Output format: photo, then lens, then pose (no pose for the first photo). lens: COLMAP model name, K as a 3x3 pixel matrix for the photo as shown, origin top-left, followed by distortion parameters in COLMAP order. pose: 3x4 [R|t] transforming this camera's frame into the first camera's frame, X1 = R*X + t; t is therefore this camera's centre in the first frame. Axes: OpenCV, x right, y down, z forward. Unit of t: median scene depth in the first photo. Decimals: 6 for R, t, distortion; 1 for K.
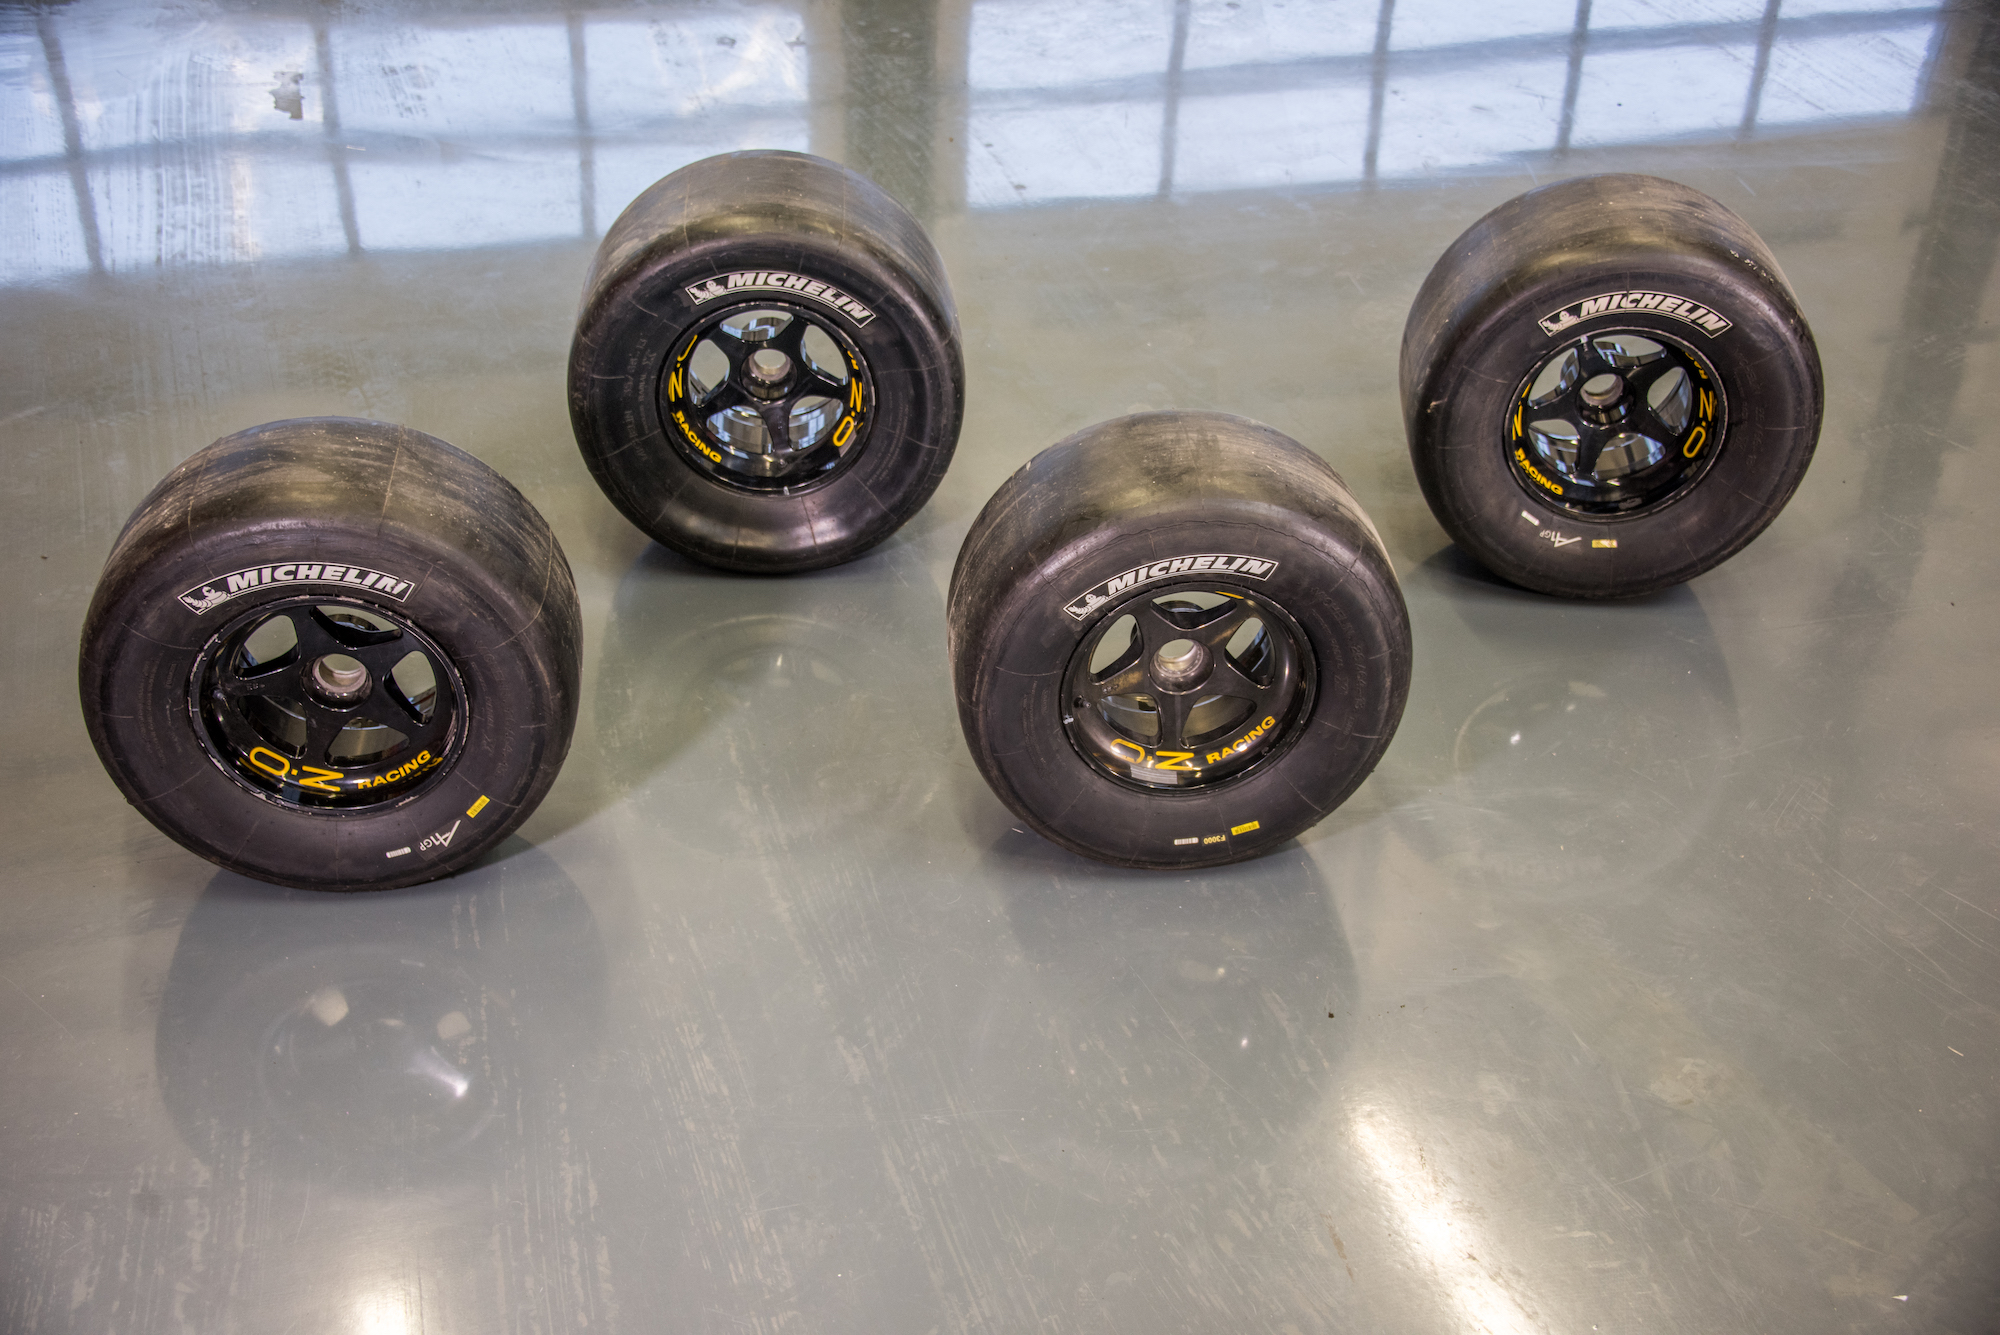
lens RADIAL K [[2503.5, 0, 1002.9], [0, 2503.5, 673.3], [0, 0, 1]] dist [0.152274, 0.000000]
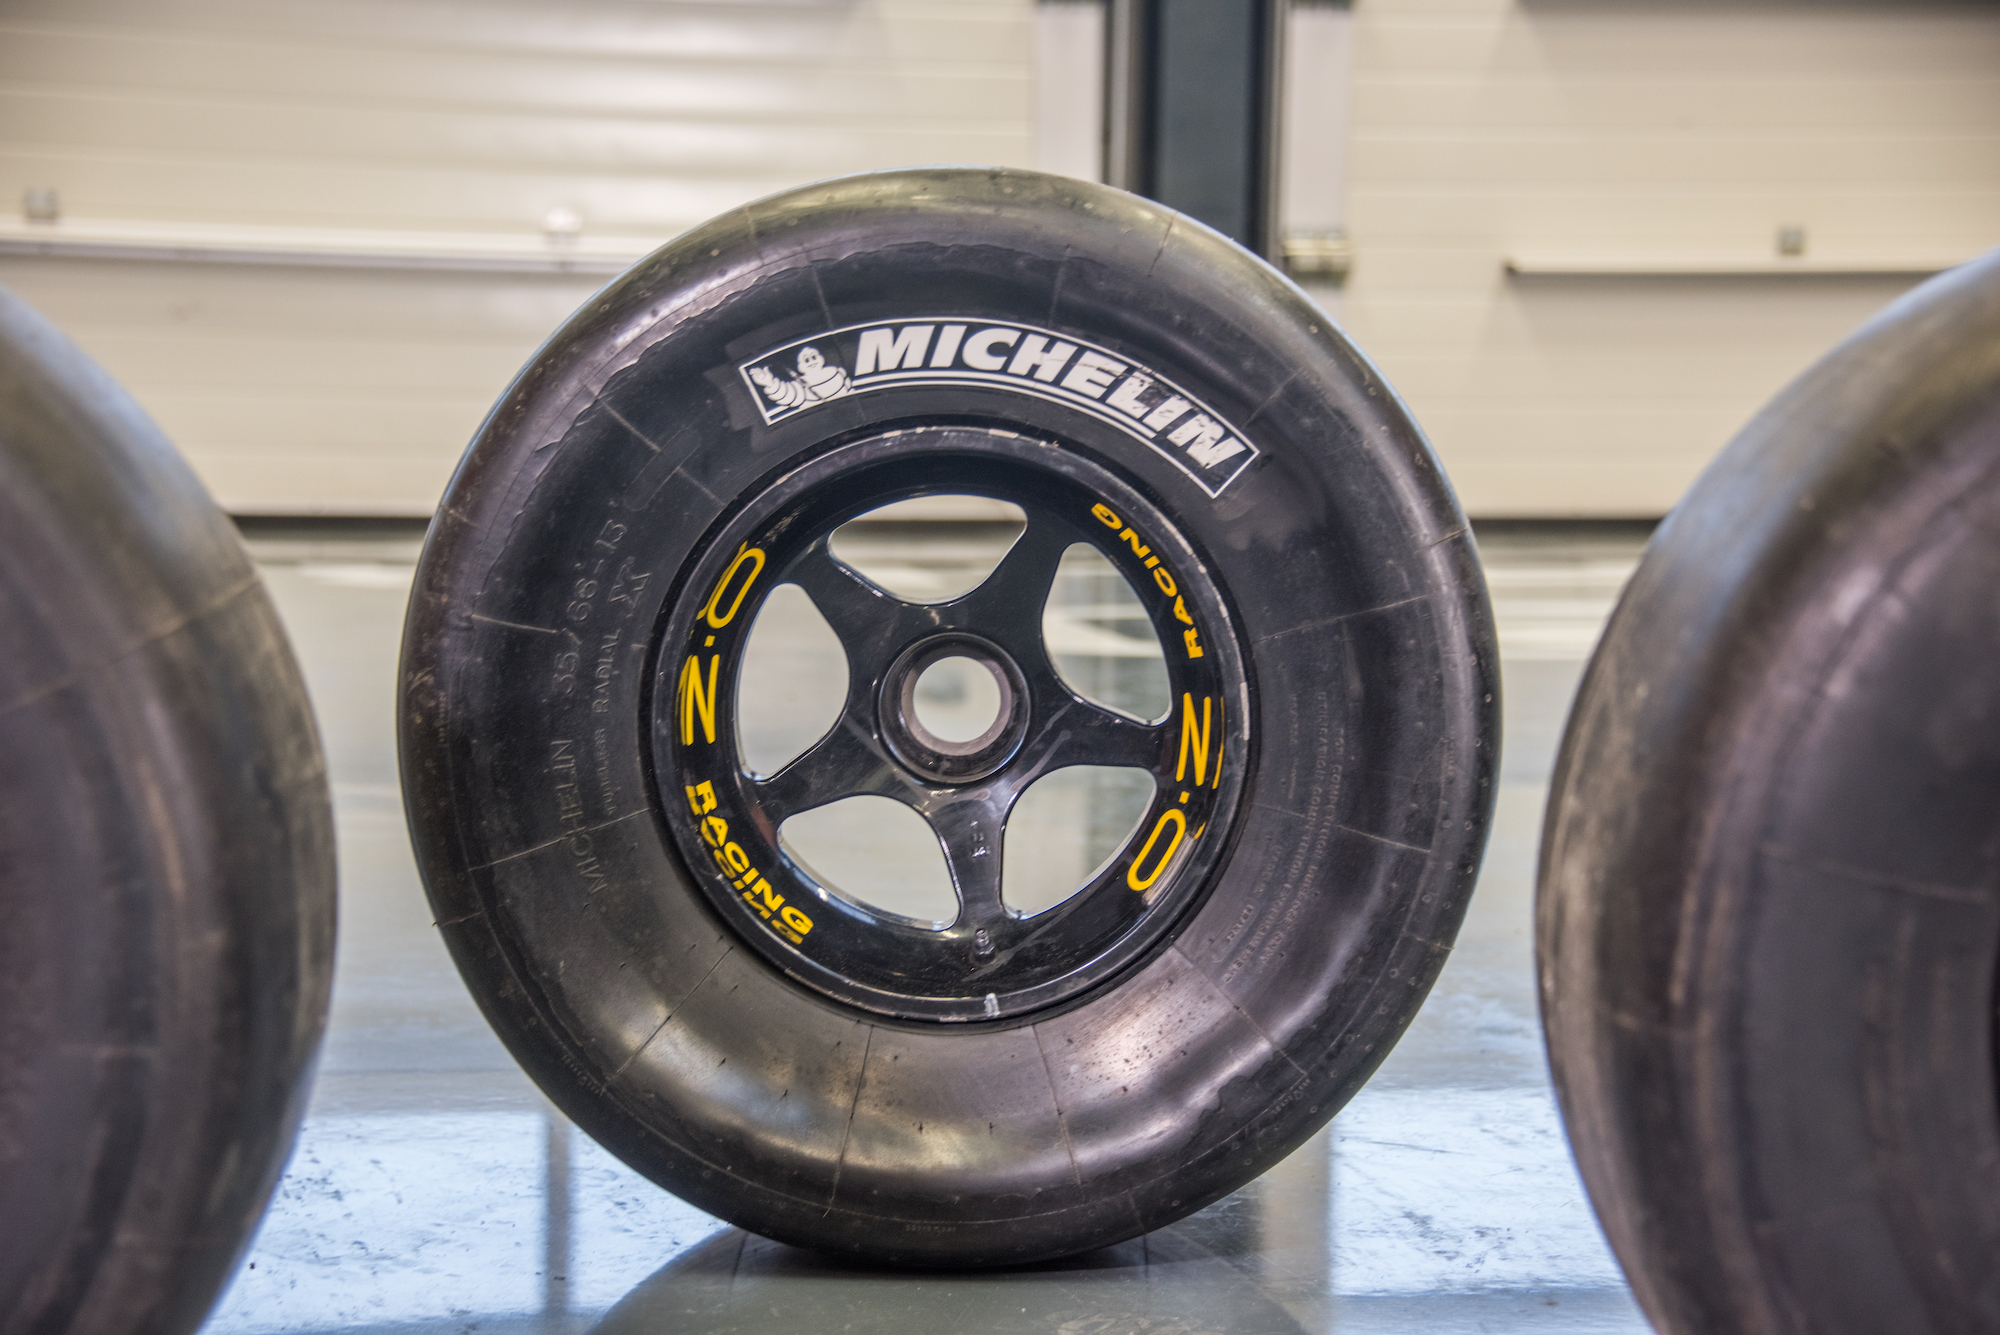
lens RADIAL K [[4357.1, 0, 995.4], [0, 4357.1, 667.2], [0, 0, 1]] dist [0.582735, 0.000000]
pose [[0.997424, -0.007041, -0.071380, -0.043434], [-0.026869, 0.886034, -0.462841, 0.174944], [0.066504, 0.463567, 0.883563, 0.454250]]
